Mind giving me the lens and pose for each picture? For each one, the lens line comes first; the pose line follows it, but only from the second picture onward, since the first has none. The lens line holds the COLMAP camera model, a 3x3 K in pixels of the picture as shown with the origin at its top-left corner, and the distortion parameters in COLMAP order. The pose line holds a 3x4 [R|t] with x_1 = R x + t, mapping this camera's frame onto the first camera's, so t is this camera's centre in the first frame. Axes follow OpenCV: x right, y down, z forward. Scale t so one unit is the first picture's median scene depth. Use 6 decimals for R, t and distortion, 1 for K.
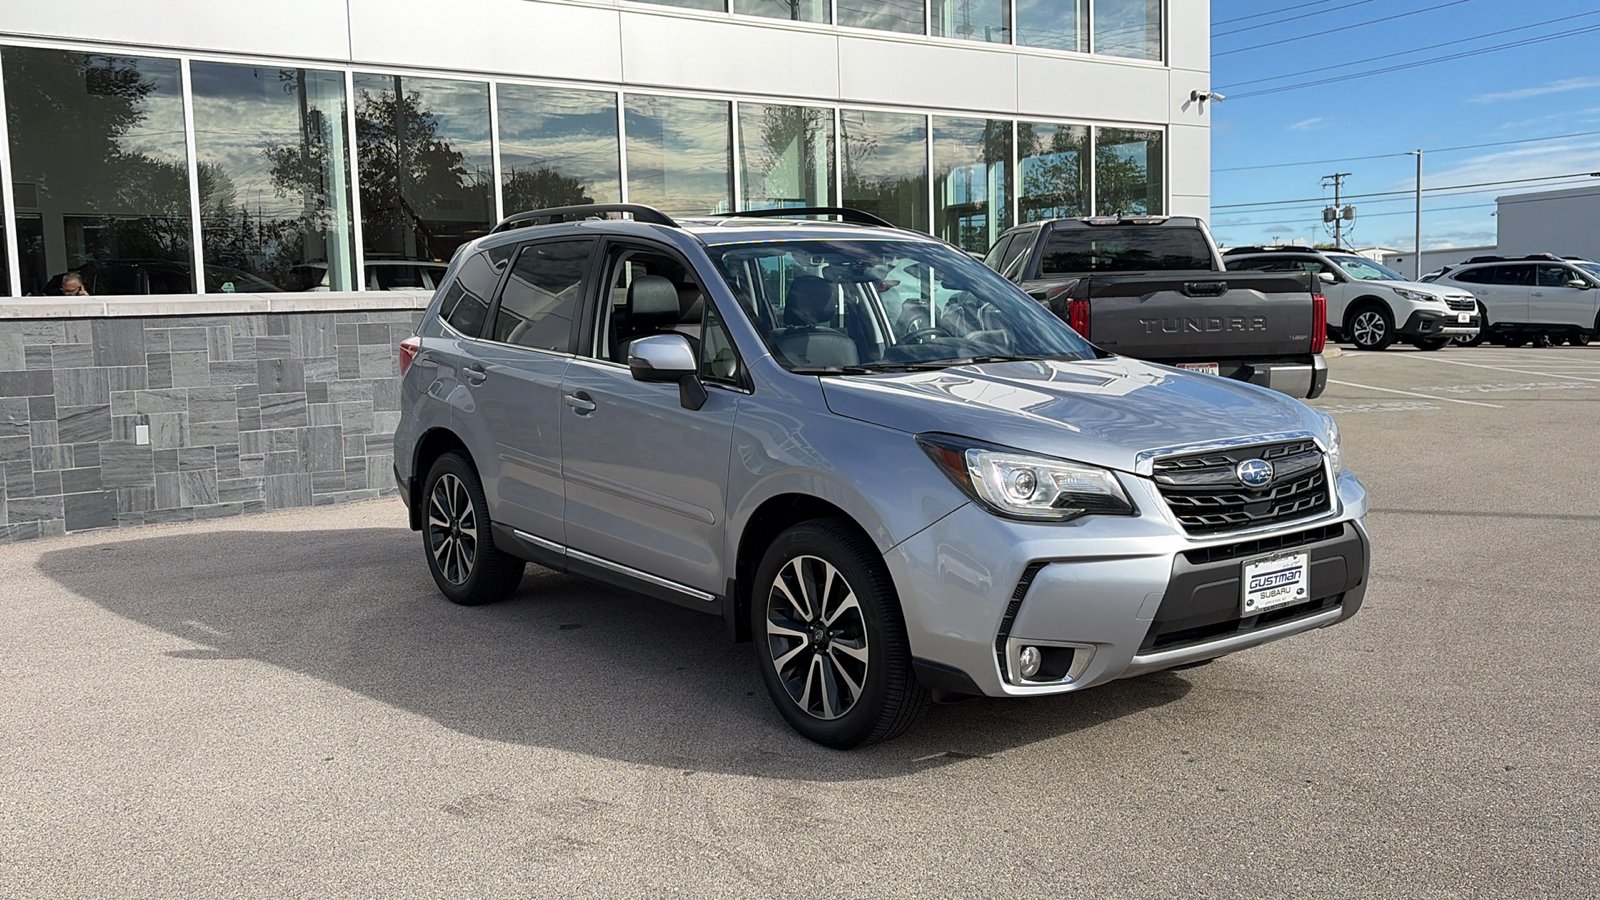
lens RADIAL K [[1476.9, 0, 734.1], [0, 1476.9, 454.8], [0, 0, 1]] dist [0.185931, -0.500121]
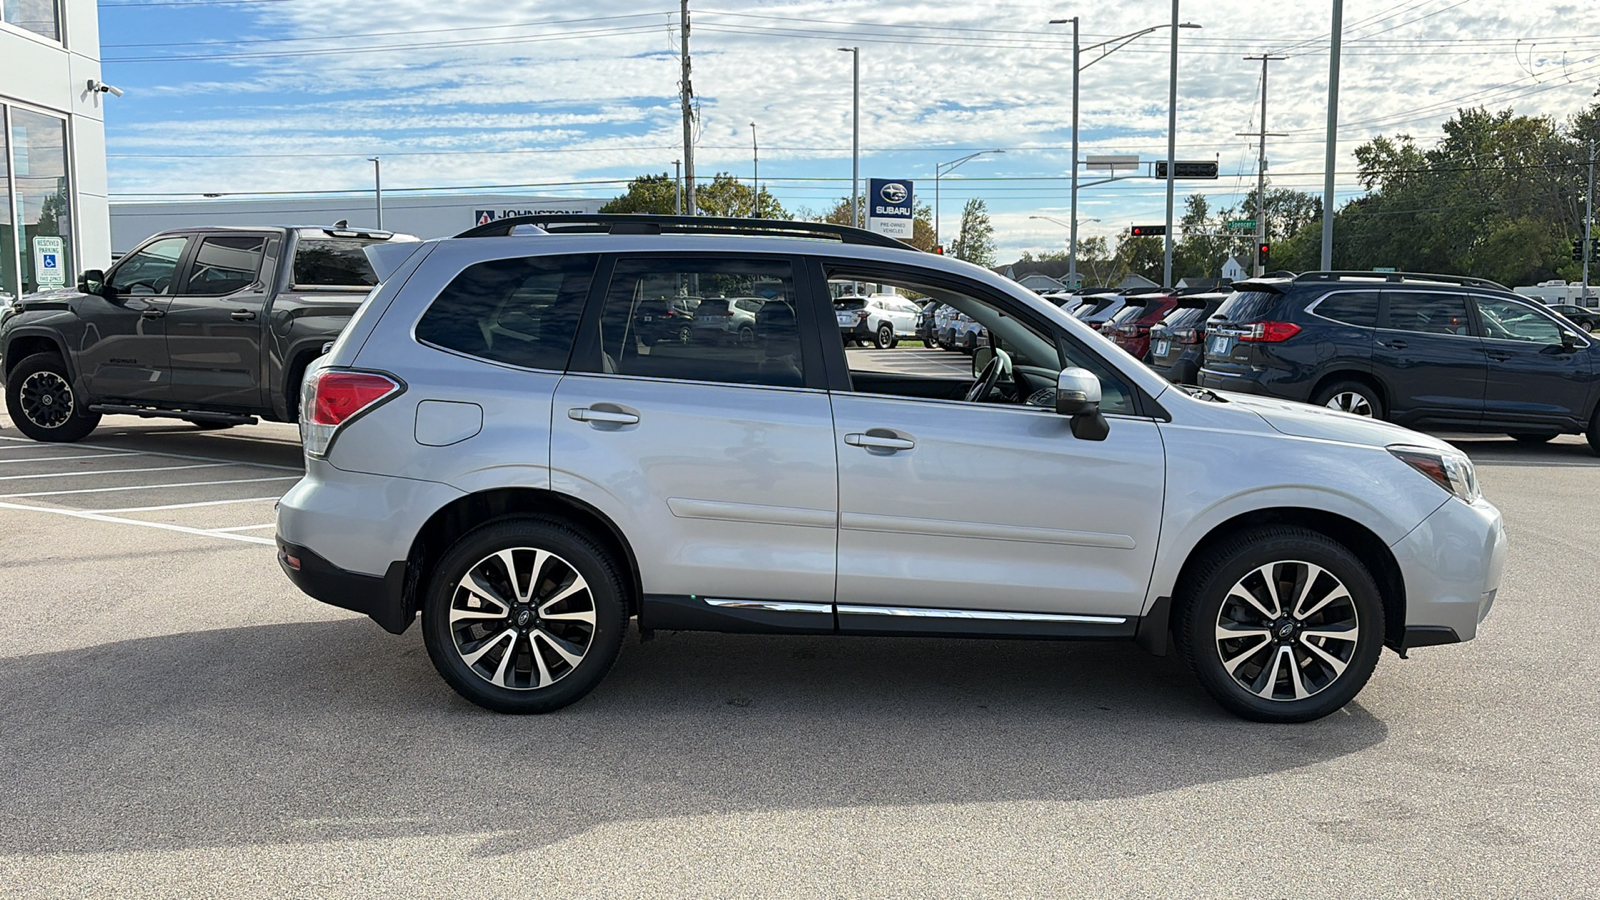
lens RADIAL K [[1483.4, 0, 800.0], [0, 1483.4, 450.0], [0, 0, 1]] dist [0.016233, -0.000453]
pose [[0.554212, -0.060732, 0.830157, -1.113563], [0.063912, 0.997495, 0.030307, -0.076927], [-0.829918, 0.036260, 0.556706, 0.672310]]
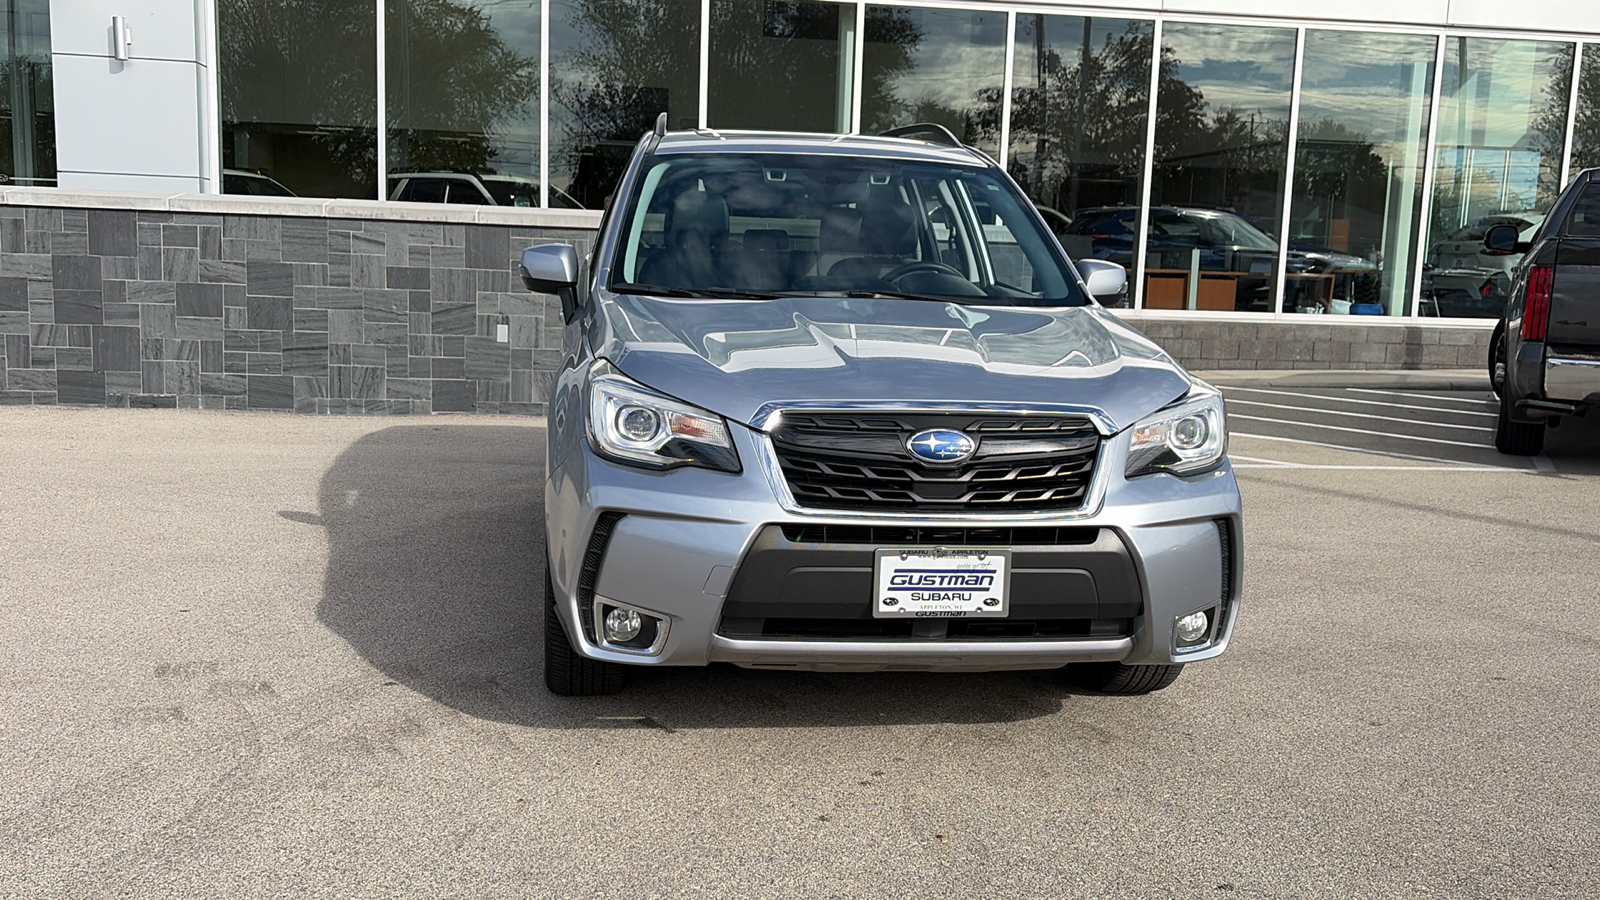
lens RADIAL K [[1476.9, 0, 734.1], [0, 1476.9, 454.8], [0, 0, 1]] dist [0.185931, -0.500121]
pose [[0.872183, 0.120559, -0.474091, 0.595221], [-0.103603, 0.992694, 0.061839, -0.020012], [0.478083, -0.004817, 0.878301, 0.234018]]
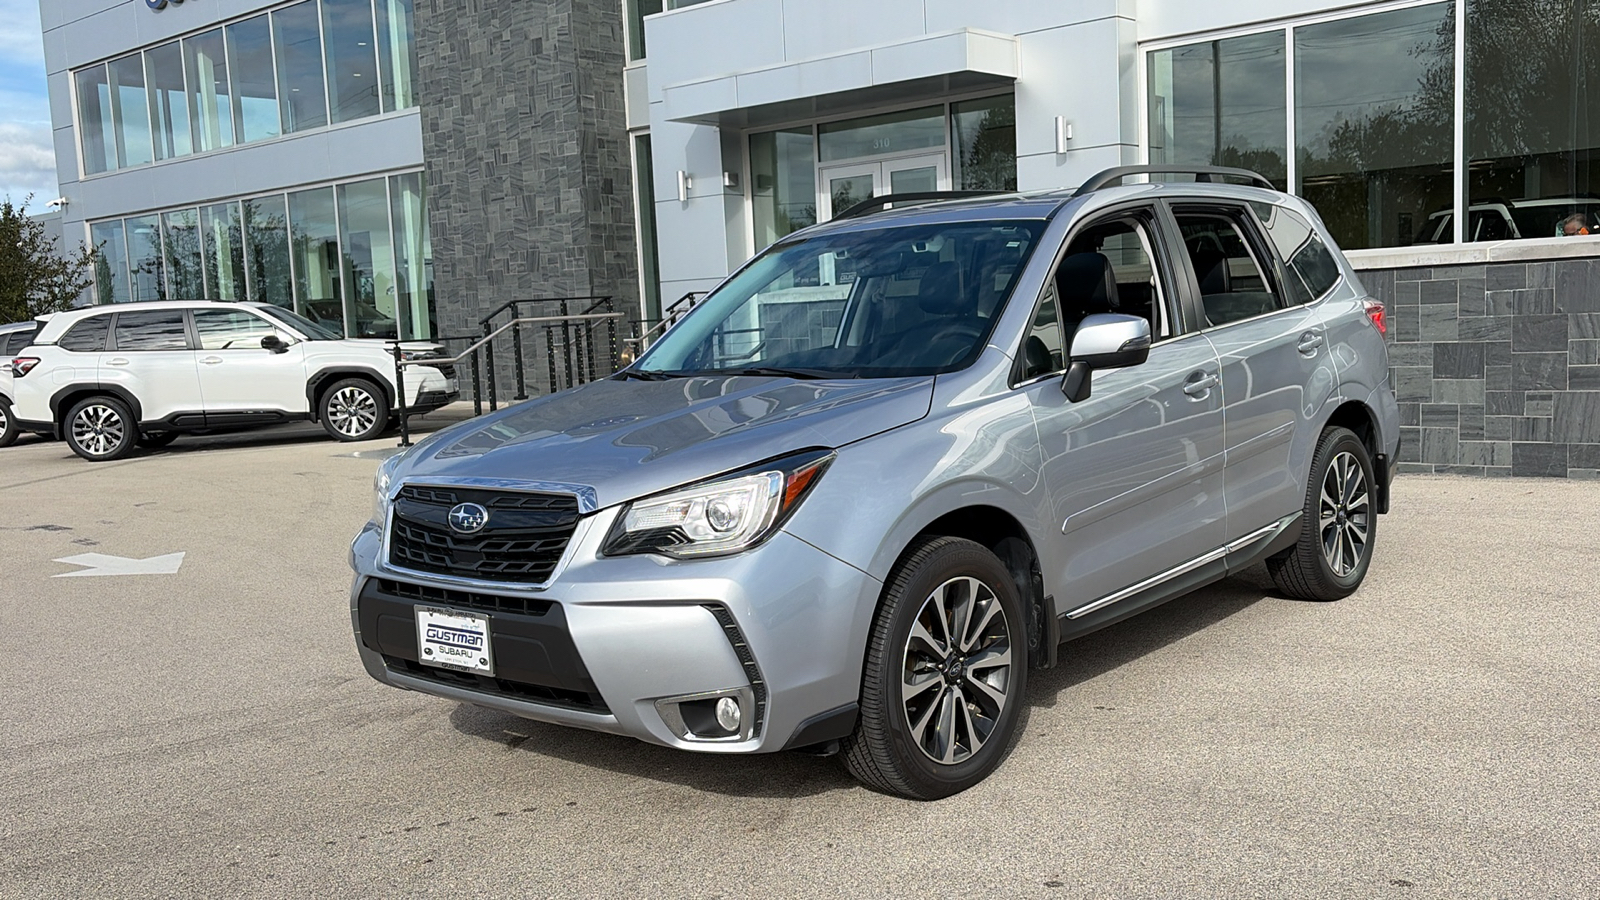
lens RADIAL K [[1432.5, 0, 800.0], [0, 1432.5, 450.0], [0, 0, 1]] dist [0.043697, -0.007477]
pose [[0.235921, 0.108516, -0.965694, 1.164274], [-0.051415, 0.993748, 0.099108, -0.118827], [0.970411, 0.026269, 0.240026, 0.932775]]
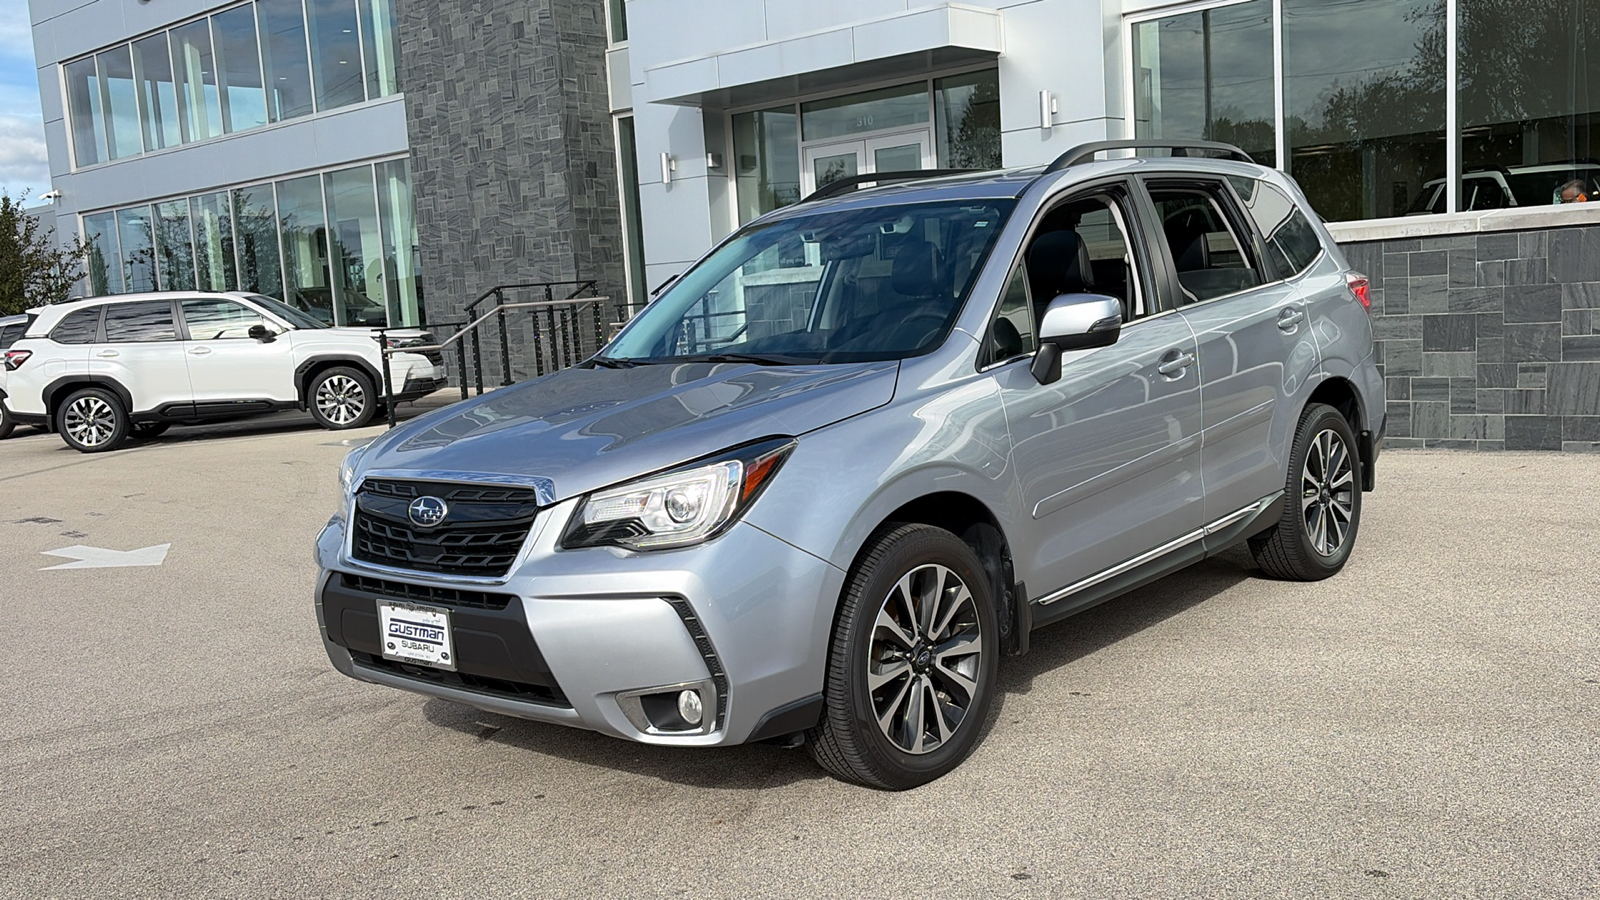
lens RADIAL K [[1432.0, 0, 763.8], [0, 1432.0, 454.1], [0, 0, 1]] dist [0.042998, -0.001156]
pose [[0.217621, 0.121292, -0.968468, 1.155883], [-0.035265, 0.992578, 0.116388, -0.122636], [0.975396, 0.008825, 0.220283, 0.952876]]
